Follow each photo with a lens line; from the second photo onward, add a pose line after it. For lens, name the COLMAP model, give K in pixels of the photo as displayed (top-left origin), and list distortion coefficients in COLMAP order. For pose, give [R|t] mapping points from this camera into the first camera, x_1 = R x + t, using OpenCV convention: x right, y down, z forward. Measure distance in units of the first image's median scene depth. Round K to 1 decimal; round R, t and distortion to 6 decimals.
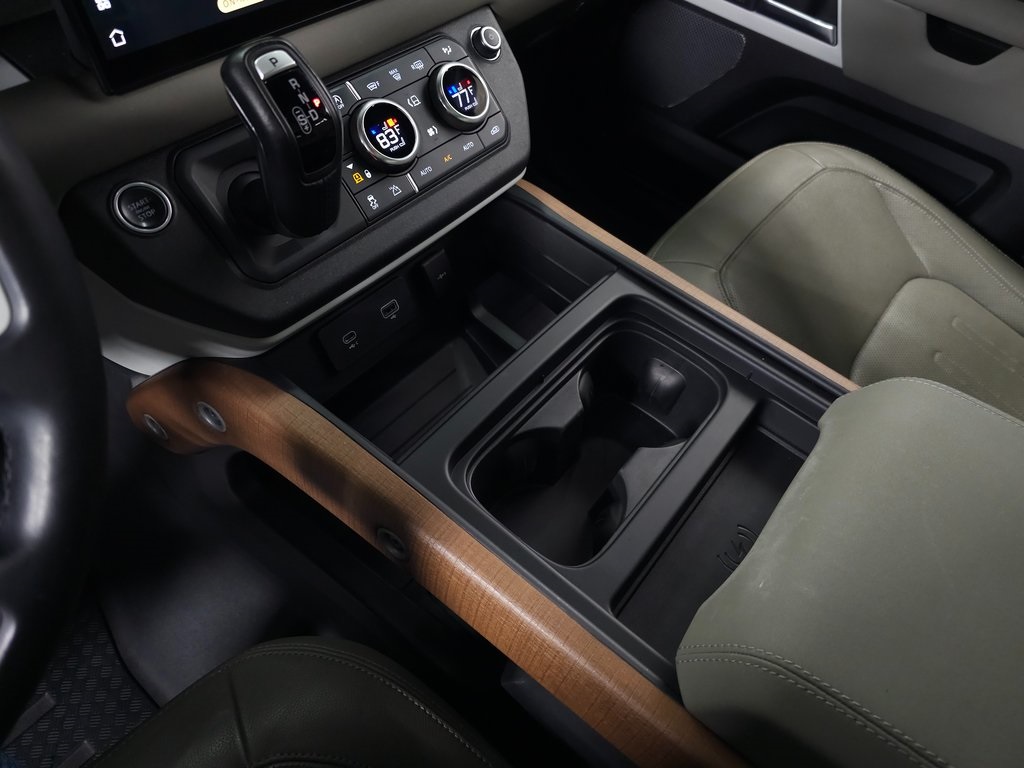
lens RADIAL K [[701.7, 0, 514.5], [0, 701.7, 377.5], [0, 0, 1]] dist [0.045312, -0.049843]
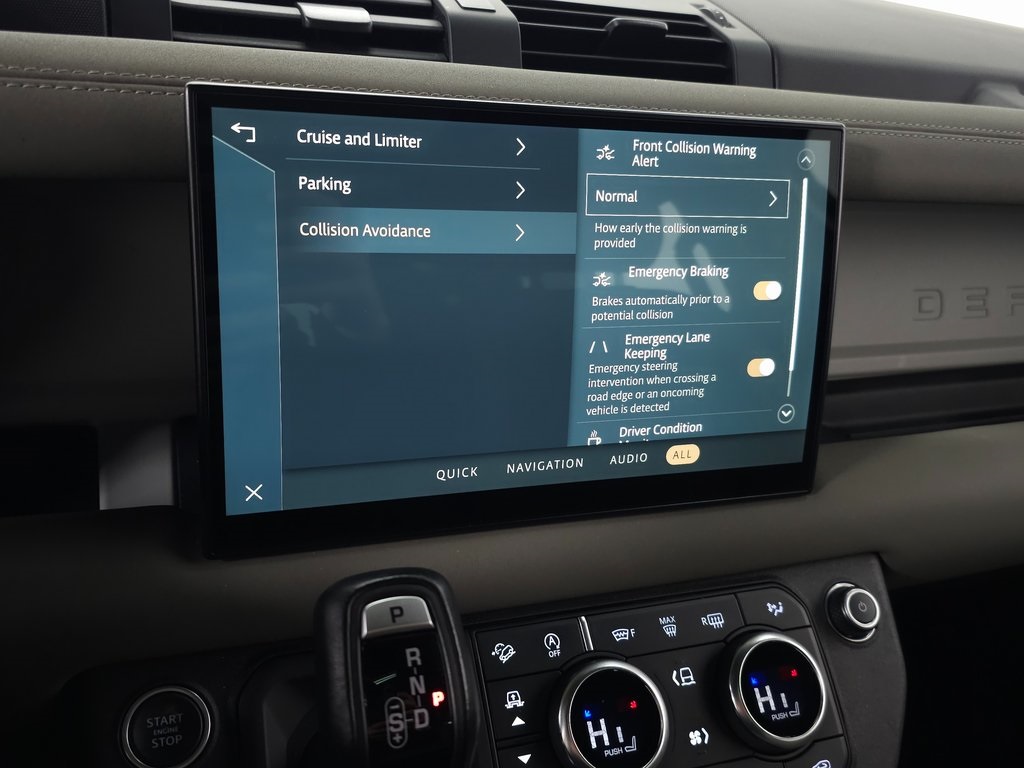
lens RADIAL K [[924.9, 0, 513.4], [0, 924.9, 381.0], [0, 0, 1]] dist [0.015916, -0.009556]
pose [[0.855266, 0.224548, -0.467010, 0.038961], [-0.420367, 0.827637, -0.371899, -0.249712], [0.303005, 0.514388, 0.802242, 0.219480]]
